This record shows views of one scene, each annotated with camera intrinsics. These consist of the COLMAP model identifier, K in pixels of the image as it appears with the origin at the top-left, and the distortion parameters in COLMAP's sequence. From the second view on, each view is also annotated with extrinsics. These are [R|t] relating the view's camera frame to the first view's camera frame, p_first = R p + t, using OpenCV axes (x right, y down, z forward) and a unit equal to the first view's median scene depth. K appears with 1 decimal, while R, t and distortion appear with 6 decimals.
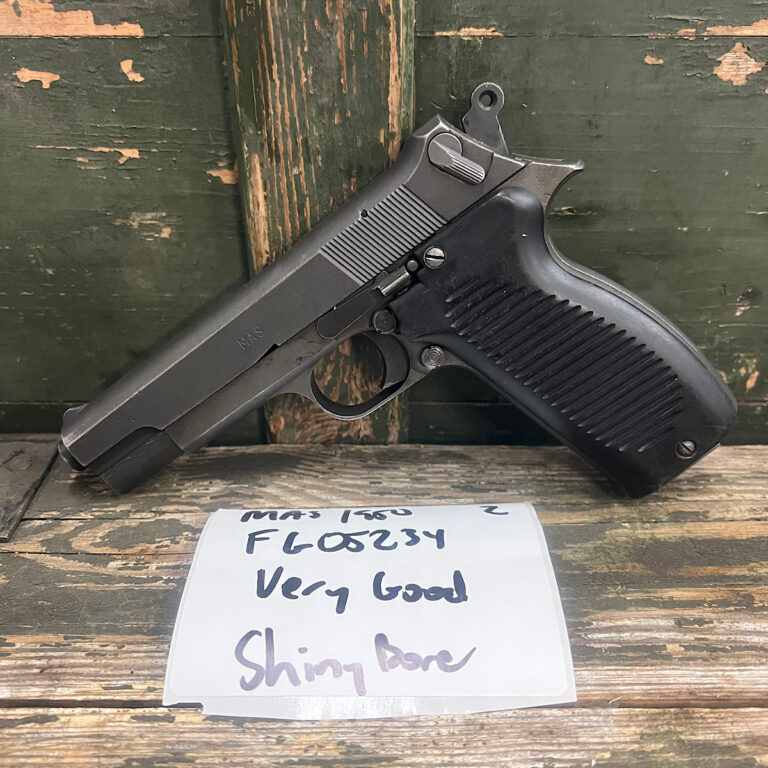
lens RADIAL K [[791.7, 0, 378.5], [0, 791.7, 390.7], [0, 0, 1]] dist [-0.001156, 0.000000]
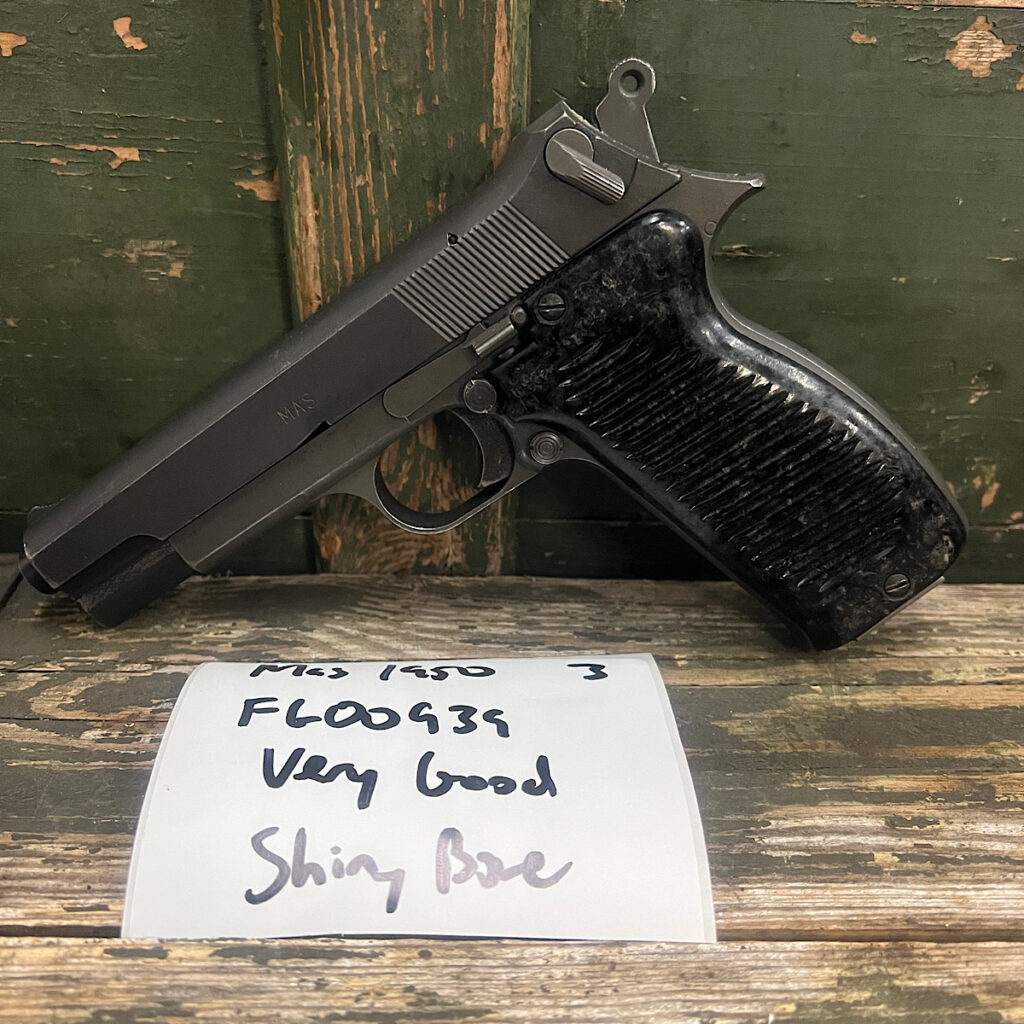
lens RADIAL K [[1055.5, 0, 506.8], [0, 1055.5, 520.2], [0, 0, 1]] dist [-0.001156, 0.000000]
pose [[0.999561, 0.015193, 0.025423, 0.006995], [-0.014819, 0.999780, -0.014853, 0.038724], [-0.025643, 0.014470, 0.999566, 0.056756]]
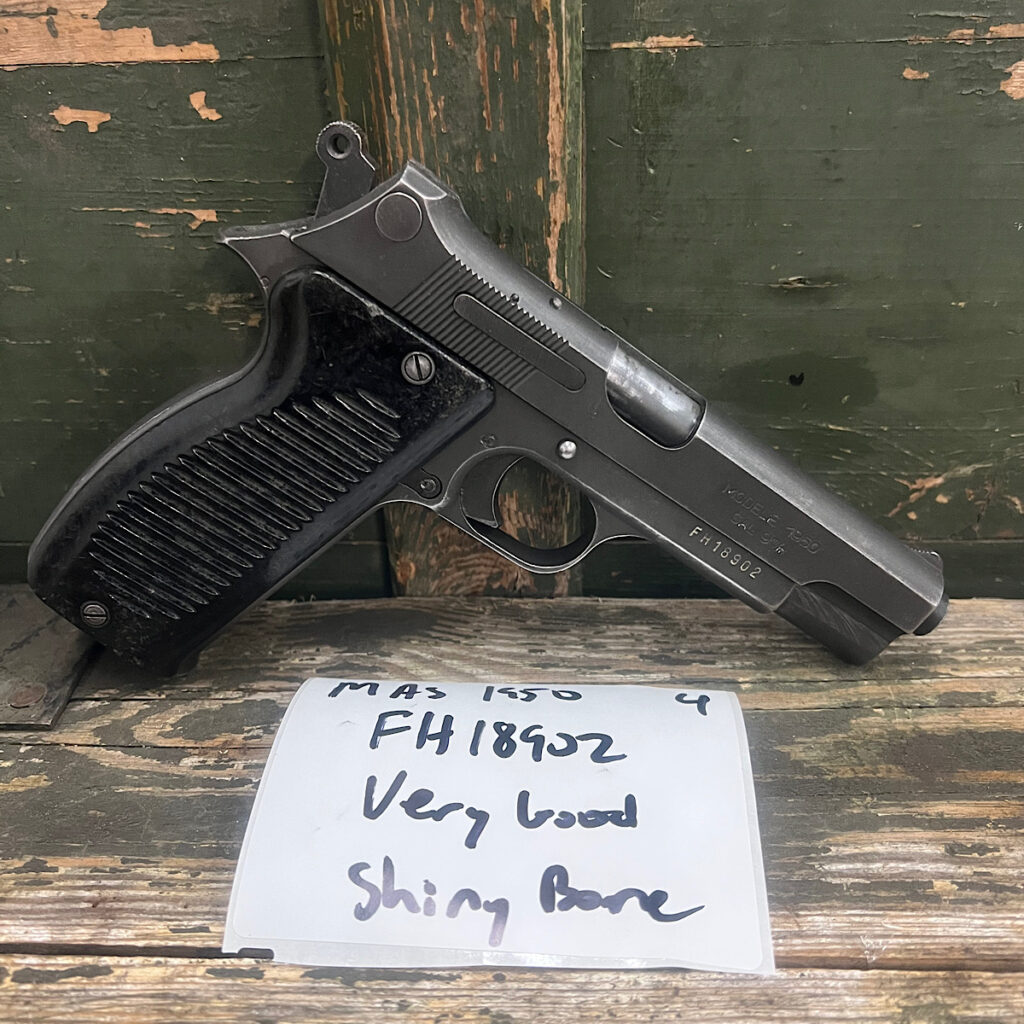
lens RADIAL K [[1055.5, 0, 504.1], [0, 1055.5, 511.7], [0, 0, 1]] dist [-0.001156, 0.000000]
pose [[0.998639, -0.005163, -0.051896, 0.020239], [0.005515, 0.999963, 0.006645, -0.024512], [0.051859, -0.006922, 0.998630, 0.012443]]
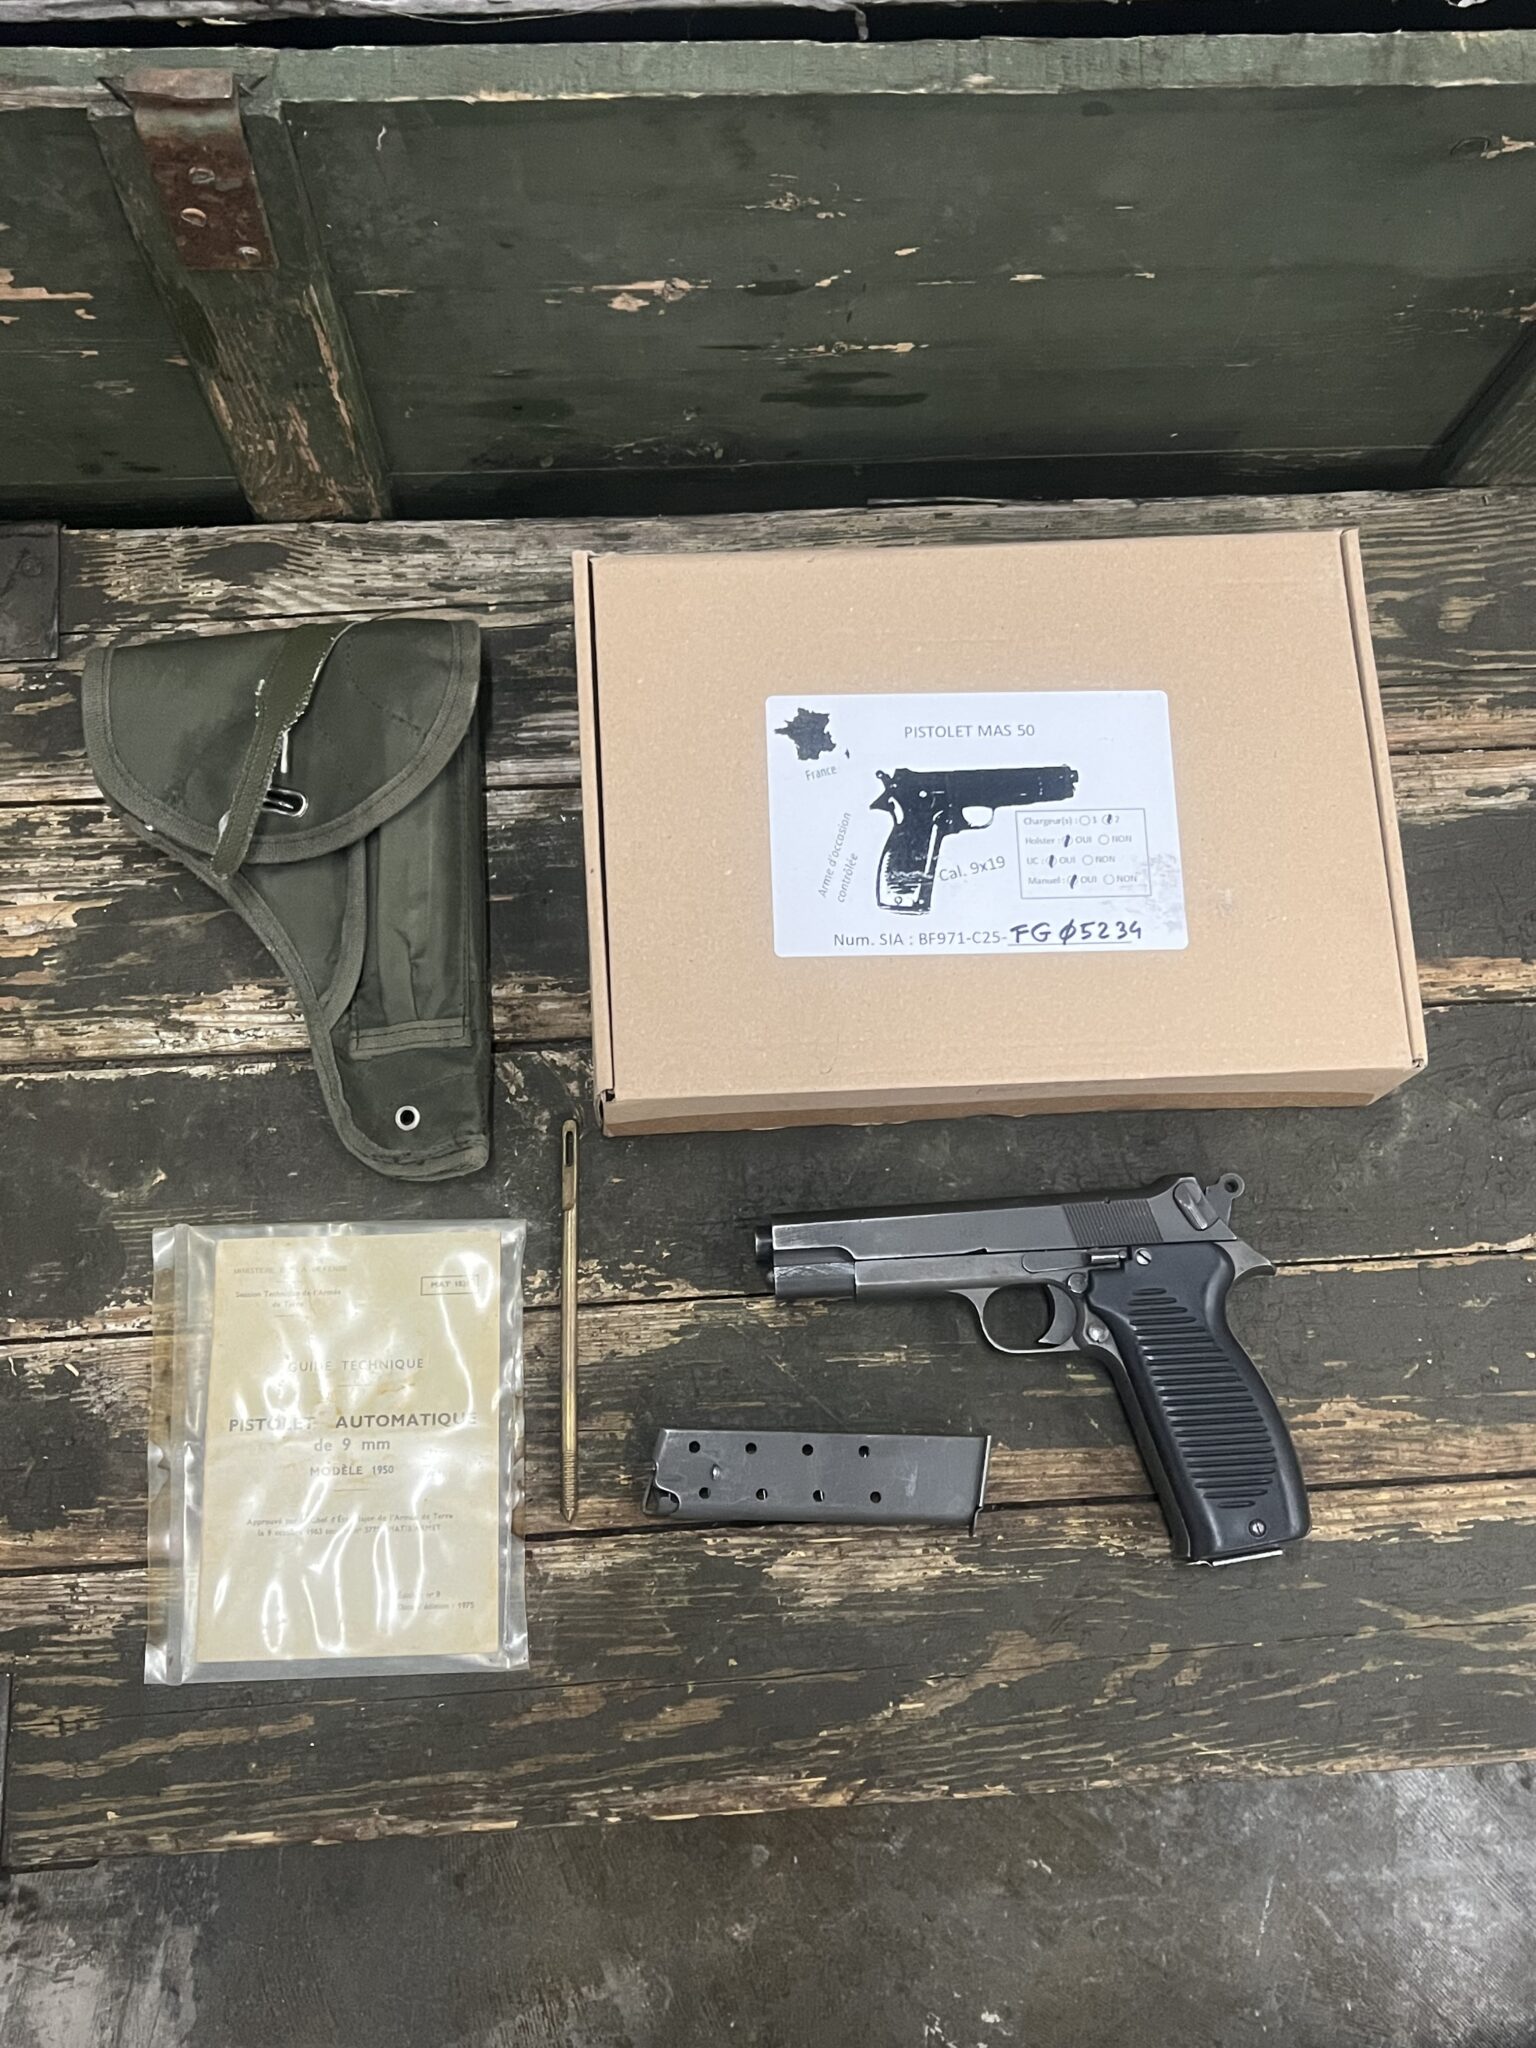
lens RADIAL K [[2212.6, 0, 785.0], [0, 2212.6, 1181.7], [0, 0, 1]] dist [-0.002226, 0.000000]
pose [[0.996974, -0.045090, 0.063317, 0.419362], [-0.017125, 0.667135, 0.744740, -1.932525], [-0.075821, -0.743571, 0.664344, -2.061565]]
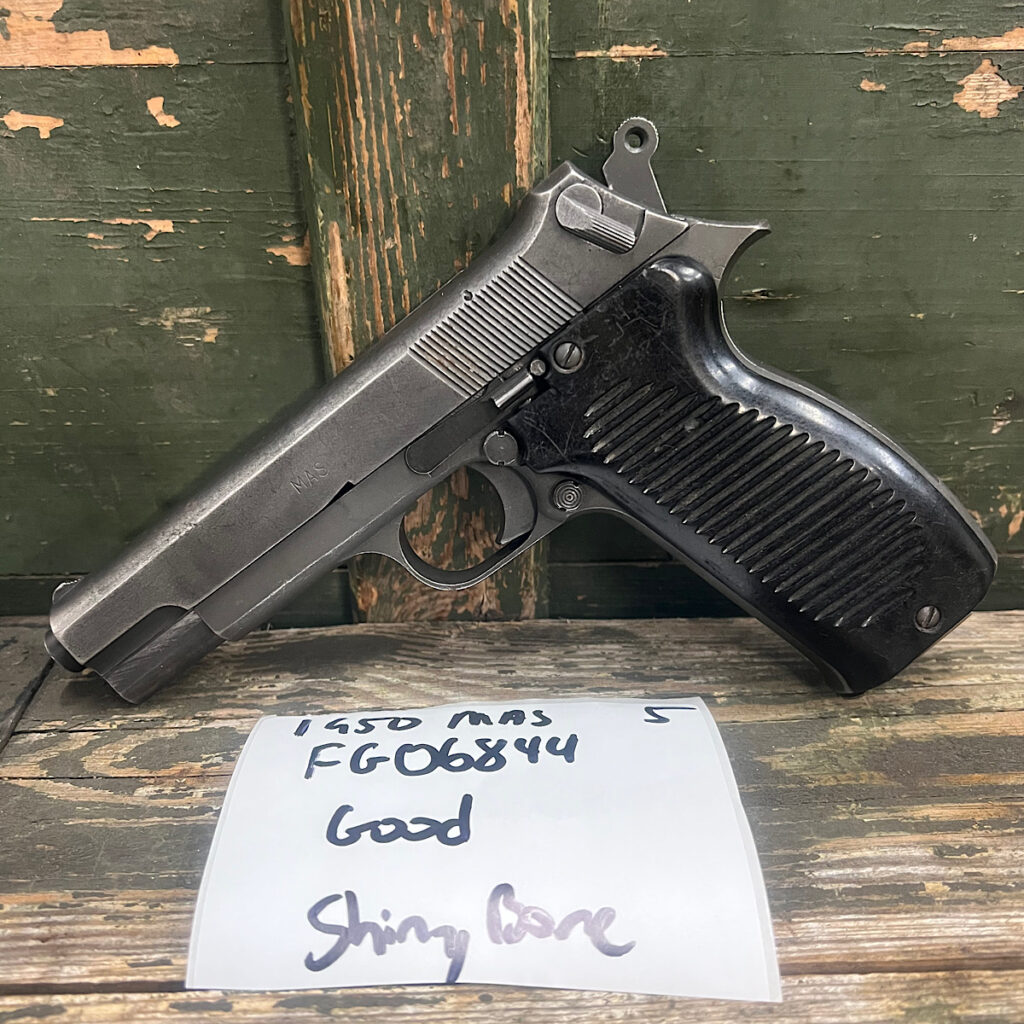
lens RADIAL K [[1055.5, 0, 506.1], [0, 1055.5, 524.8], [0, 0, 1]] dist [-0.001156, 0.000000]
pose [[0.999688, -0.021521, 0.012662, -0.015454], [0.022139, 0.998458, -0.050904, 0.036073], [-0.011547, 0.051168, 0.998623, 0.037525]]
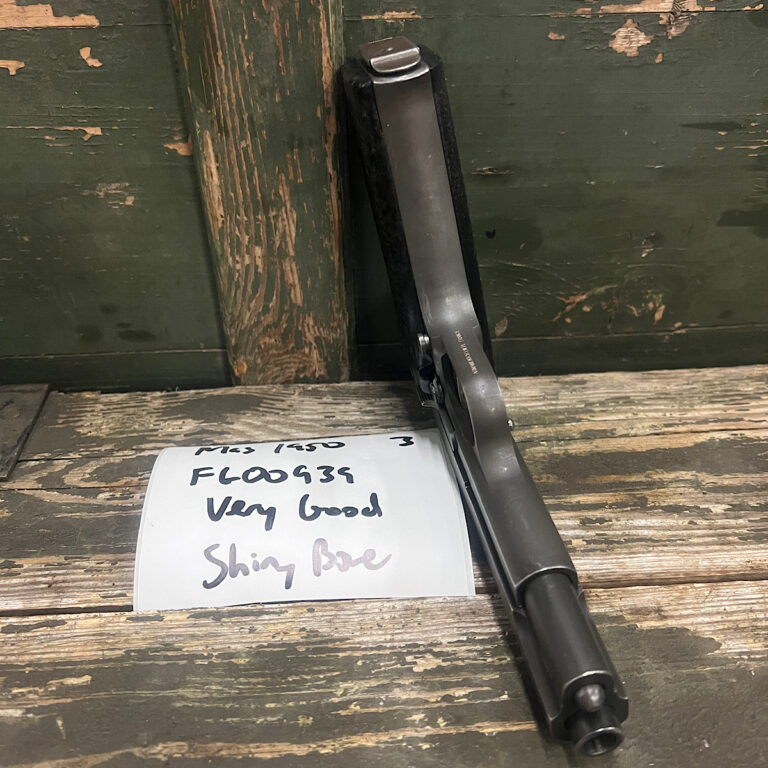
lens RADIAL K [[791.7, 0, 379.0], [0, 791.7, 382.1], [0, 0, 1]] dist [-0.001156, 0.000000]
pose [[0.998648, -0.040039, 0.033161, 0.037114], [0.037495, 0.996547, 0.074079, -0.016901], [-0.036013, -0.072735, 0.996701, -0.155780]]
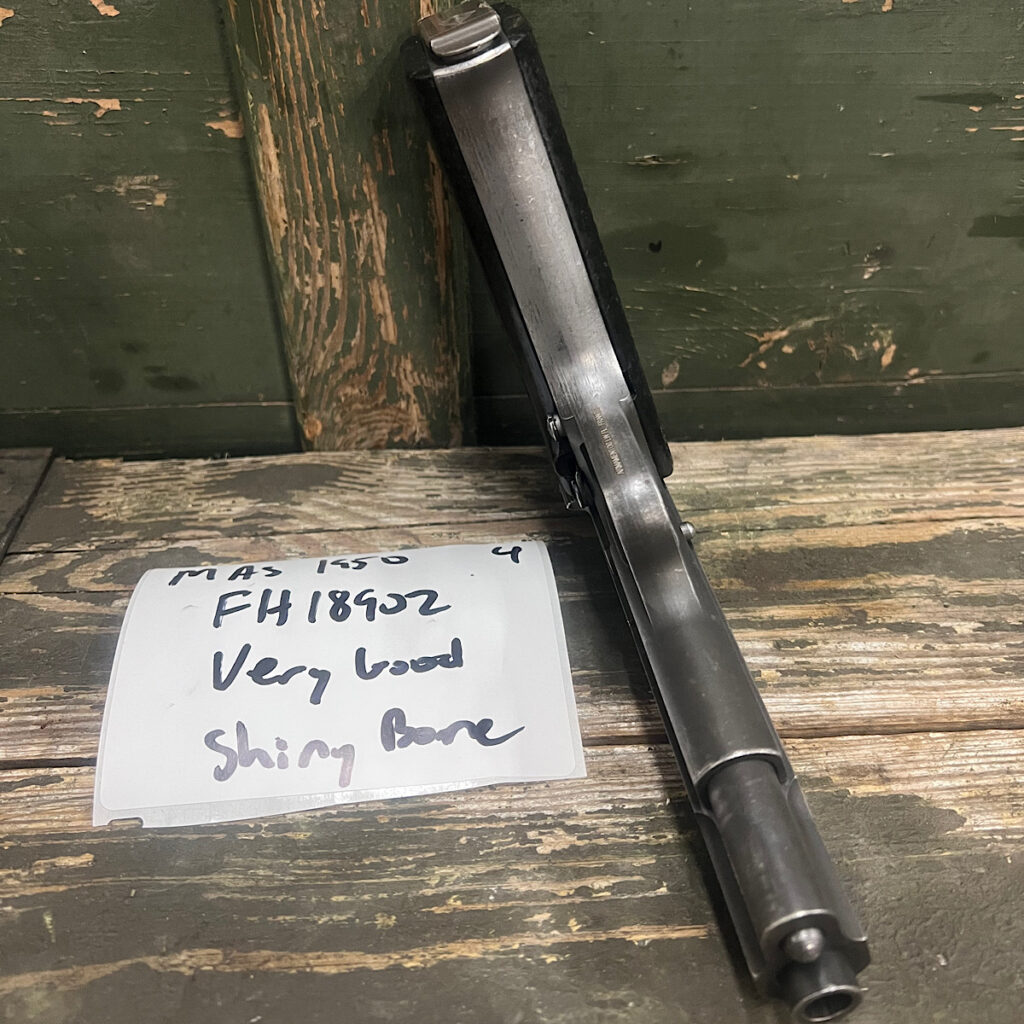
lens RADIAL K [[1055.5, 0, 509.3], [0, 1055.5, 443.1], [0, 0, 1]] dist [-0.001156, 0.000000]
pose [[0.999201, -0.034355, 0.020423, 0.065043], [0.032694, 0.996516, 0.076725, -0.024271], [-0.022988, -0.075996, 0.996843, -0.121229]]
